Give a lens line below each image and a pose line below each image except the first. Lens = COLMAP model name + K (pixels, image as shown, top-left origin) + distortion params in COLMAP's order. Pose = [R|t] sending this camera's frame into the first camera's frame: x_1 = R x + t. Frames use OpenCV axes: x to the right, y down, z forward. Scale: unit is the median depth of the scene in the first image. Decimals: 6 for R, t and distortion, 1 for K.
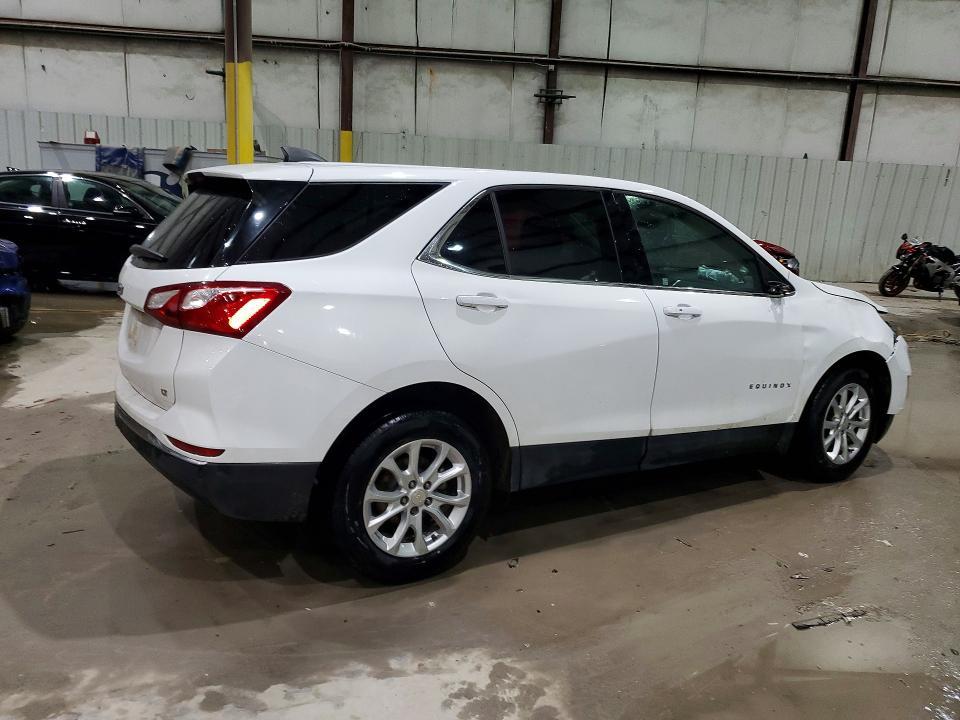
lens RADIAL K [[738.1, 0, 471.9], [0, 738.1, 355.8], [0, 0, 1]] dist [0.014132, -0.003131]
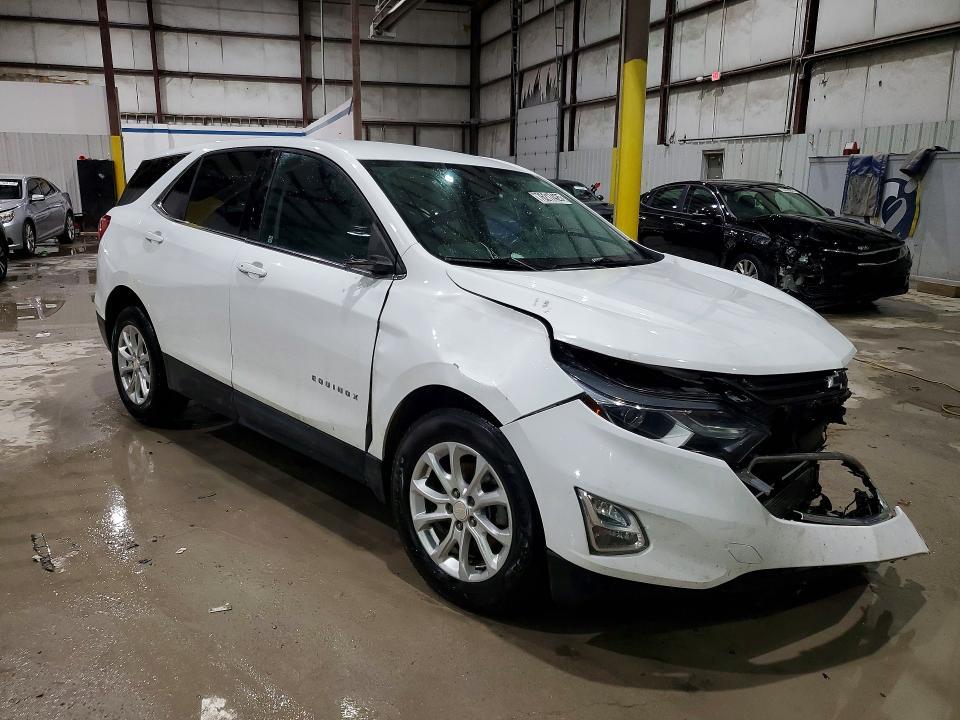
lens RADIAL K [[738.1, 0, 470.7], [0, 738.1, 365.3], [0, 0, 1]] dist [0.014132, -0.003131]
pose [[0.255634, 0.181883, -0.949510, 0.357943], [-0.209338, 0.969256, 0.129306, -0.033895], [0.943837, 0.165714, 0.285850, 0.282022]]
